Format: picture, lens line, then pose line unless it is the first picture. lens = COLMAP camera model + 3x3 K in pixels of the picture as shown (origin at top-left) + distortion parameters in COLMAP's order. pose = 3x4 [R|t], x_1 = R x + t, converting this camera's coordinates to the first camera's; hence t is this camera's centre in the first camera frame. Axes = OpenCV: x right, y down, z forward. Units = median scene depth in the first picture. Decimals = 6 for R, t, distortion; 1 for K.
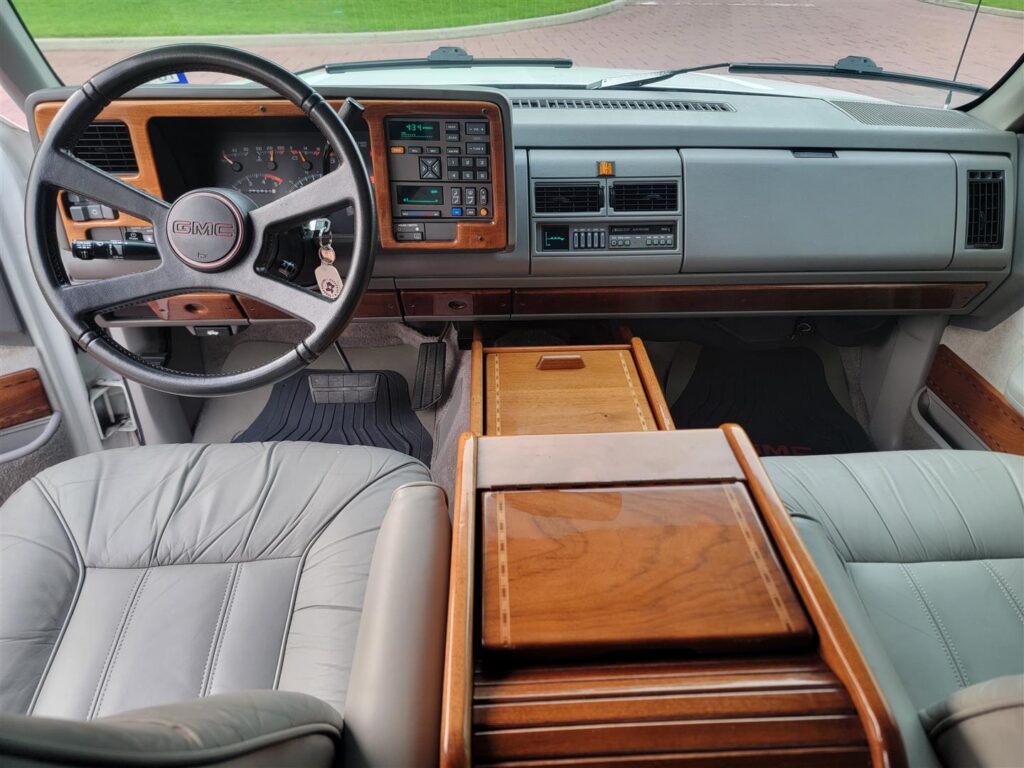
lens RADIAL K [[704.9, 0, 514.1], [0, 704.9, 384.4], [0, 0, 1]] dist [0.068511, -0.061369]
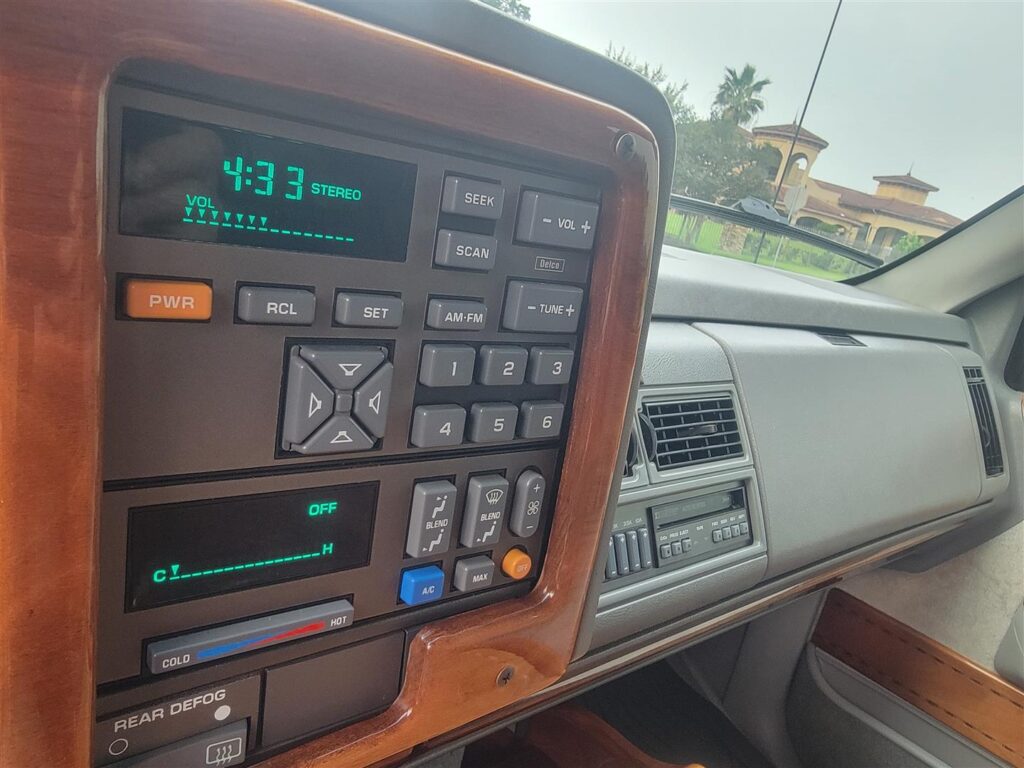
lens RADIAL K [[742.3, 0, 478.3], [0, 742.3, 396.8], [0, 0, 1]] dist [0.018069, 0.002439]
pose [[0.801084, -0.033530, 0.597612, -0.179564], [0.154454, 0.976195, -0.152271, -0.237013], [-0.578280, 0.214285, 0.787194, 0.725526]]
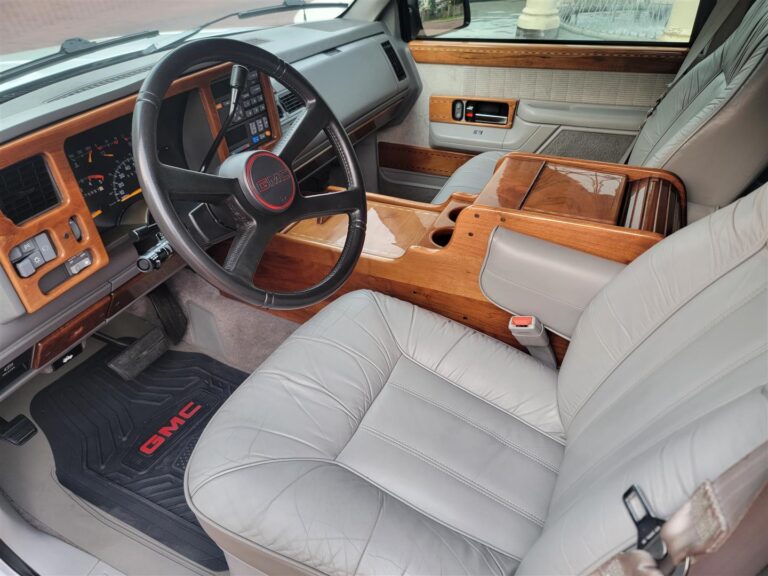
lens RADIAL K [[528.7, 0, 381.7], [0, 528.7, 288.7], [0, 0, 1]] dist [0.068511, -0.061369]
pose [[0.479025, -0.527928, 0.701304, -0.756095], [0.502566, 0.819975, 0.273984, -0.151450], [-0.719696, 0.221206, 0.658108, 0.192527]]
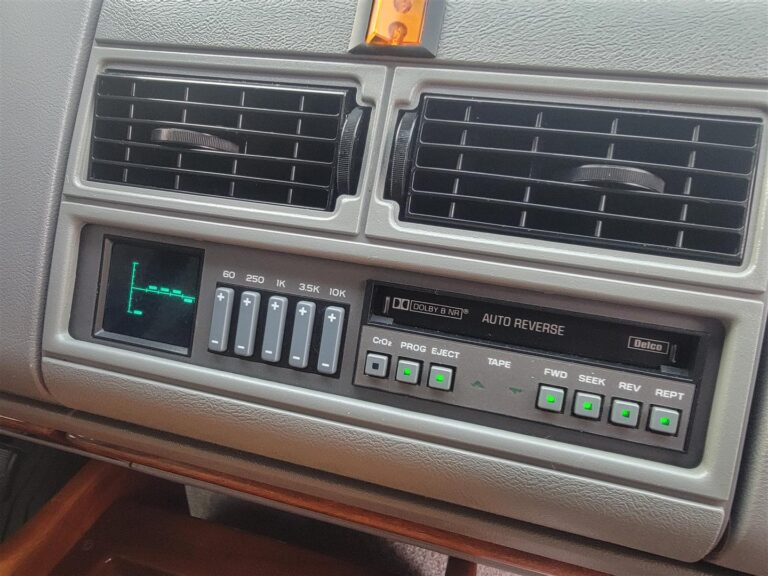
lens RADIAL K [[556.7, 0, 382.7], [0, 556.7, 289.9], [0, 0, 1]] dist [0.018069, 0.002439]
pose [[0.942051, 0.174563, -0.286473, 0.187043], [-0.187337, 0.982139, -0.017578, -0.220118], [0.278288, 0.070226, 0.957927, 0.842201]]
